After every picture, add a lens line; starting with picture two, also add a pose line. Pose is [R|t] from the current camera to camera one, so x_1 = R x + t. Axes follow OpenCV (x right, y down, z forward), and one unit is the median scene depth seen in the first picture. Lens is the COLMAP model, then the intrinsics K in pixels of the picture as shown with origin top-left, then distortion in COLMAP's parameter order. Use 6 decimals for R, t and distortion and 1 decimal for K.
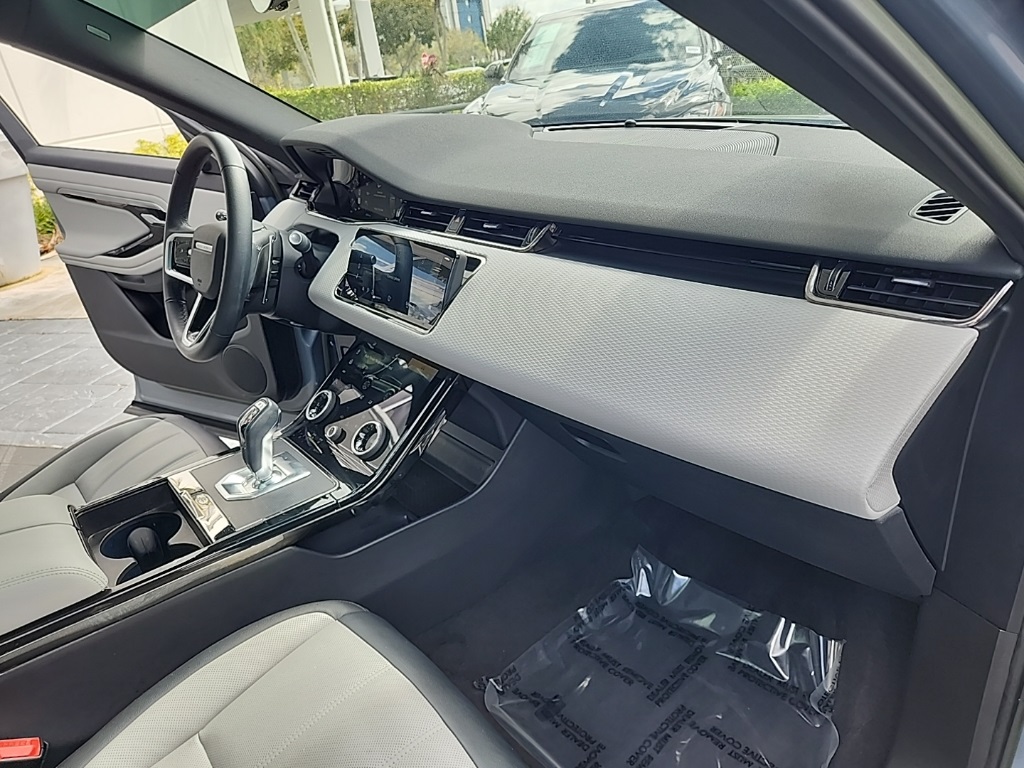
lens RADIAL K [[693.5, 0, 525.3], [0, 693.5, 387.5], [0, 0, 1]] dist [0.073784, -0.065307]
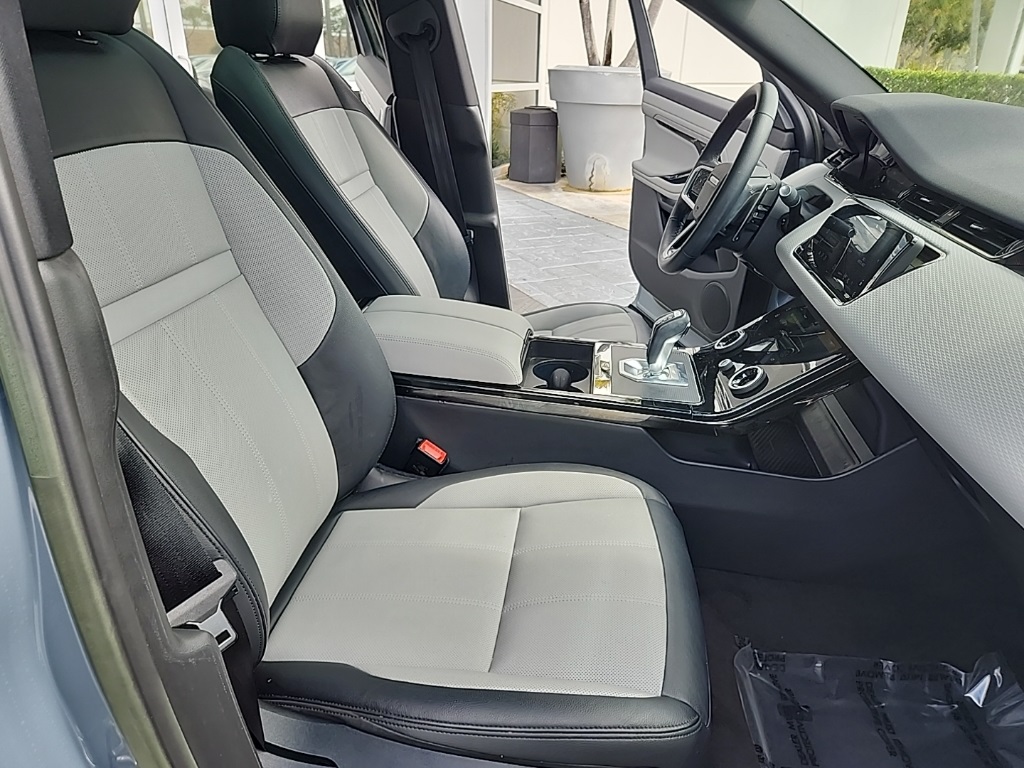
lens RADIAL K [[699.0, 0, 522.7], [0, 699.0, 385.1], [0, 0, 1]] dist [0.073094, -0.065145]
pose [[0.693682, 0.423292, -0.582777, 0.148348], [-0.404112, 0.898473, 0.171578, 0.030183], [0.596238, 0.116487, 0.794312, -0.061107]]
